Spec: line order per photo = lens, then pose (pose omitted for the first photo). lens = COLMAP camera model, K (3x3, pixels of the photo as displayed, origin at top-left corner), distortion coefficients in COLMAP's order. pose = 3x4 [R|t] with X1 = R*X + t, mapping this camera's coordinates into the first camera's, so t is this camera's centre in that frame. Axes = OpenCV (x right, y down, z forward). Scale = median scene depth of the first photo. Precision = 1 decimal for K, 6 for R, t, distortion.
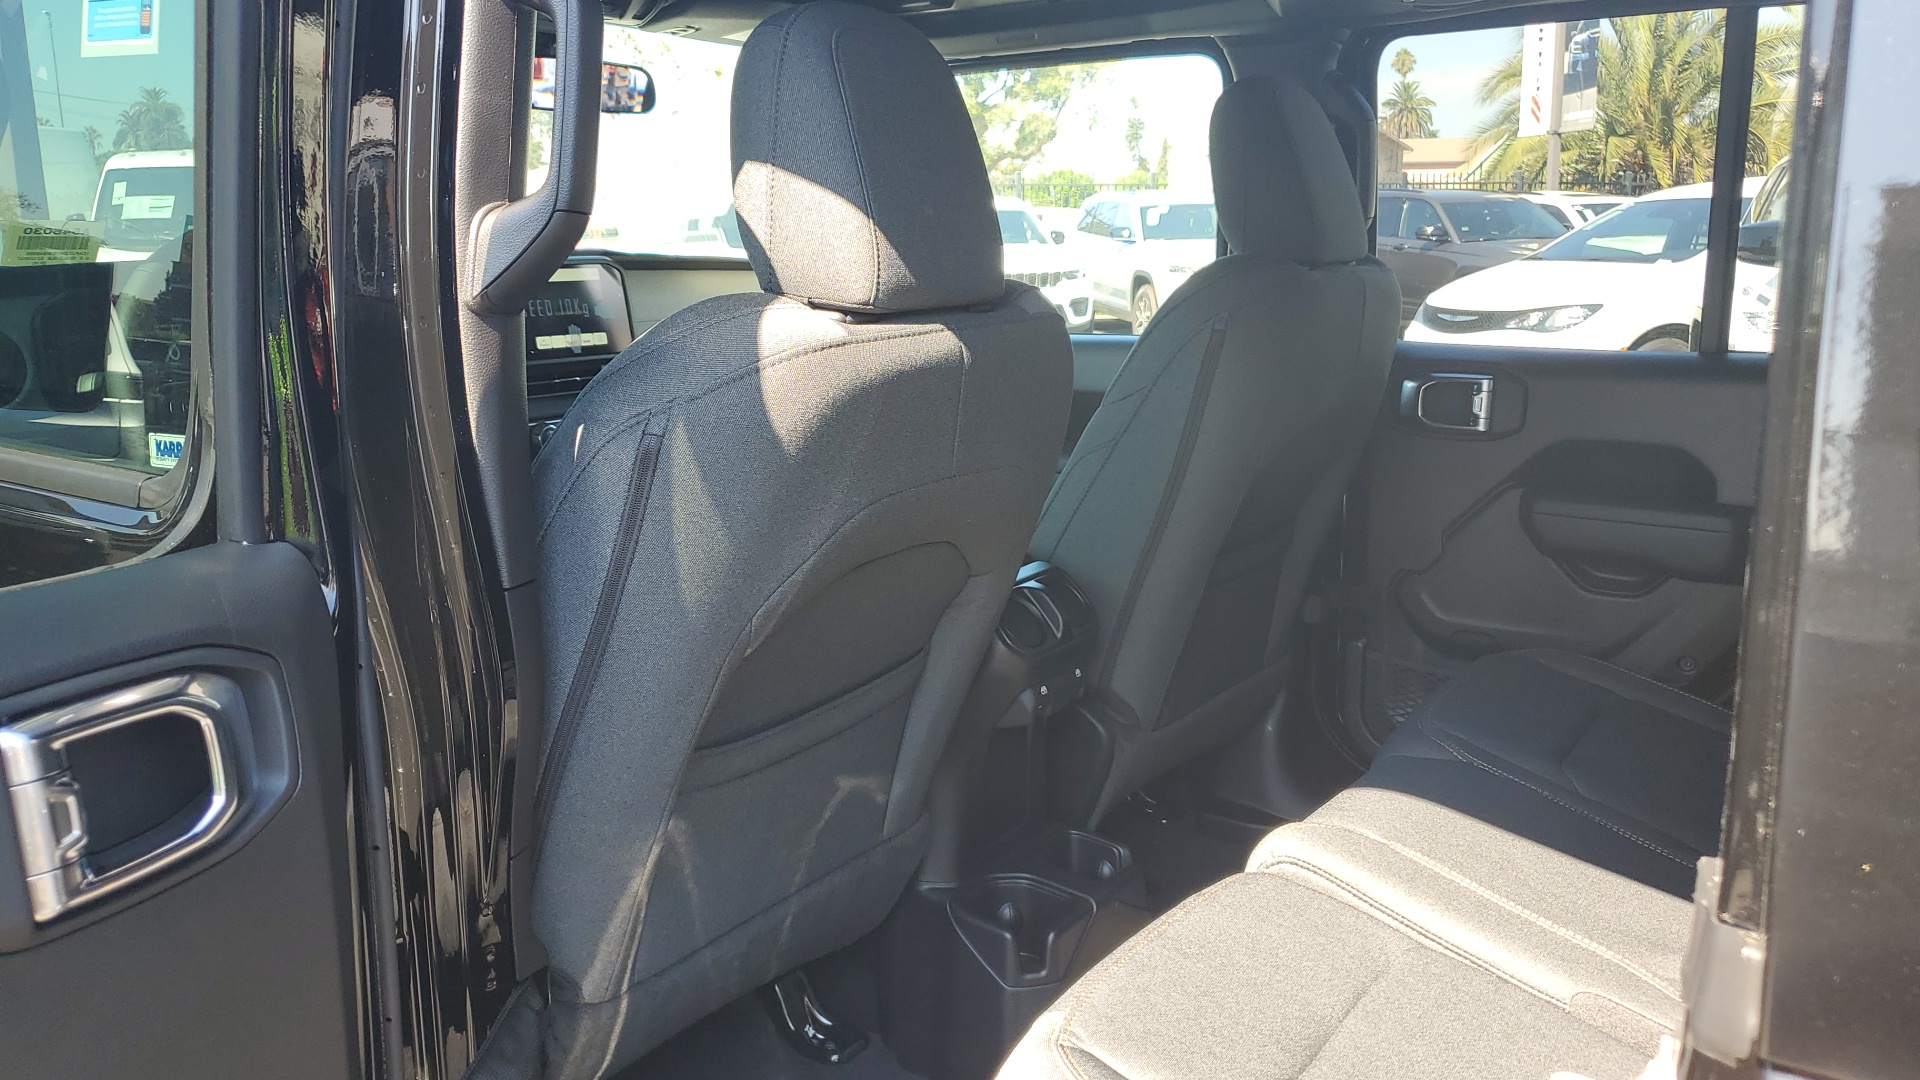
lens RADIAL K [[1509.9, 0, 952.5], [0, 1509.9, 530.6], [0, 0, 1]] dist [0.041513, -0.056794]
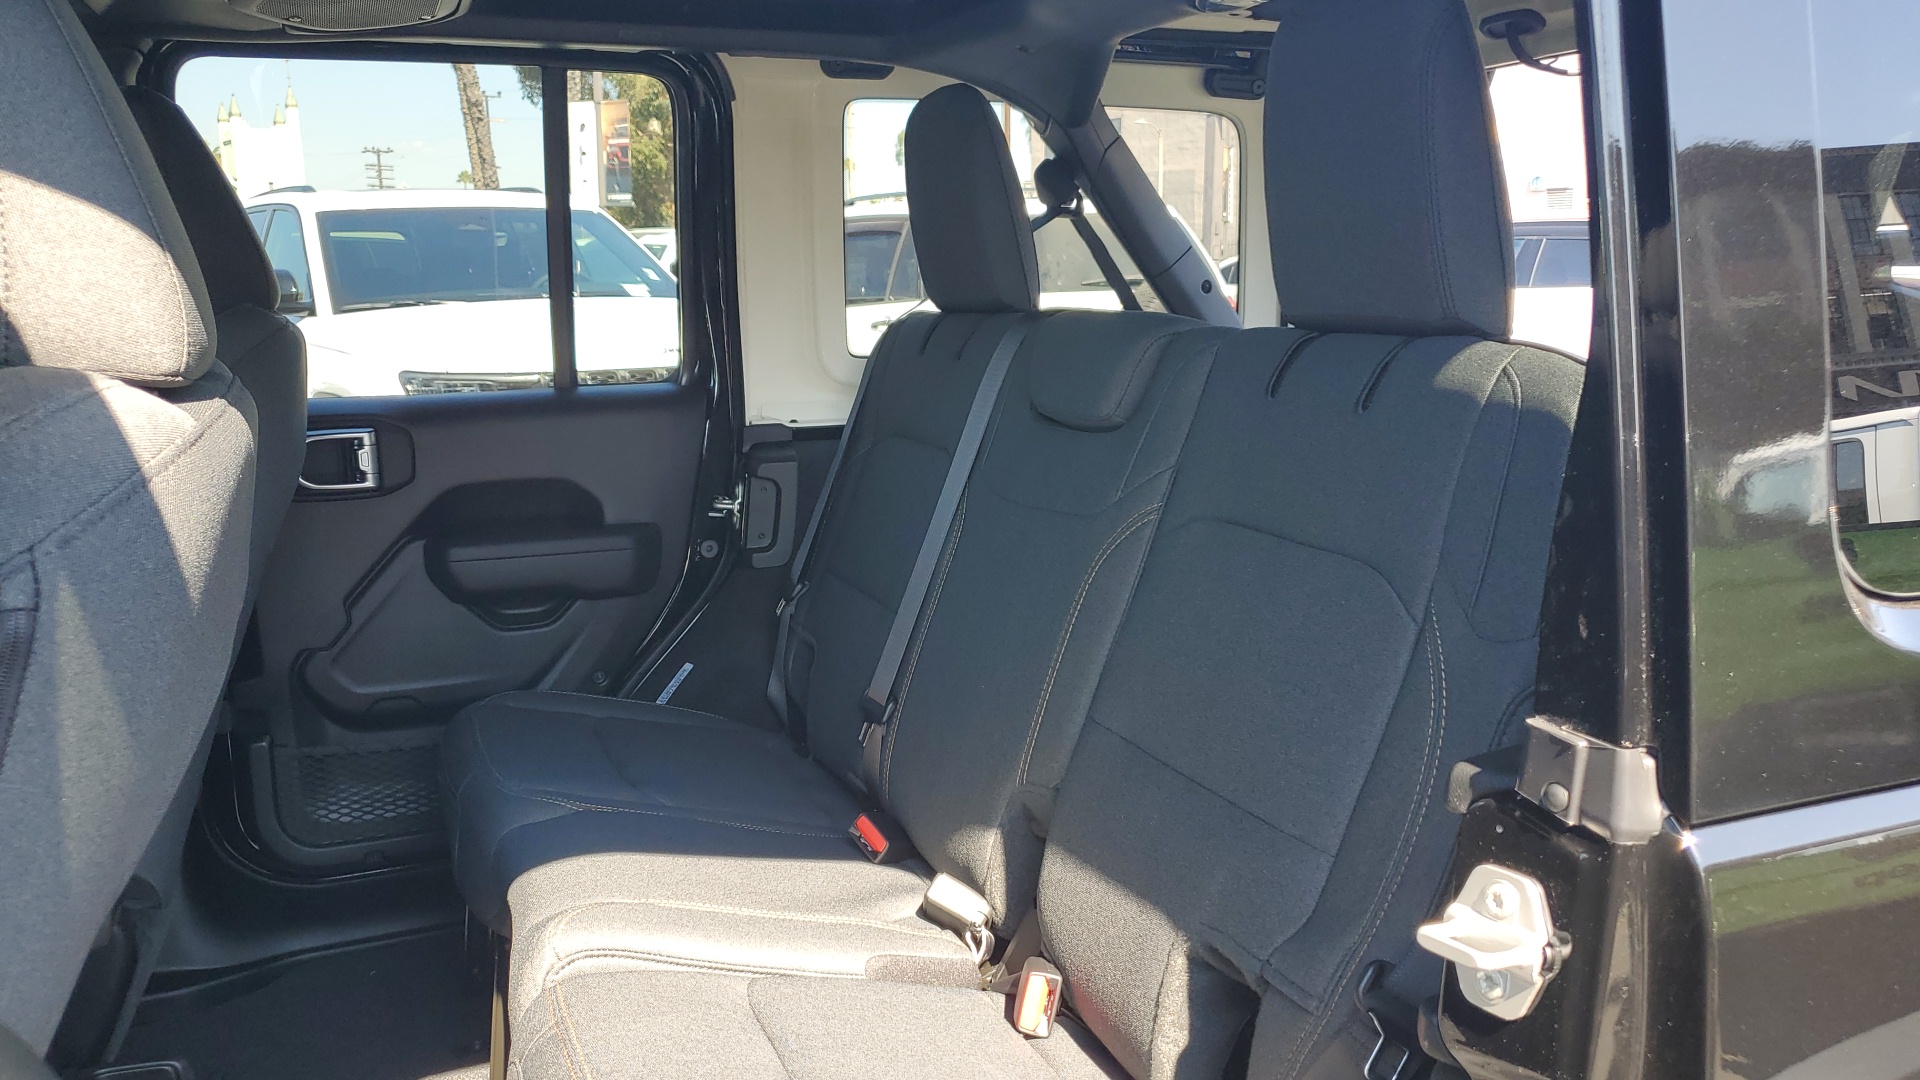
lens RADIAL K [[1509.9, 0, 977.1], [0, 1509.9, 542.6], [0, 0, 1]] dist [0.041513, -0.056794]
pose [[0.532299, -0.156955, 0.831879, -0.250947], [0.178708, 0.981351, 0.070806, -0.032906], [-0.827479, 0.110973, 0.550421, 0.182433]]
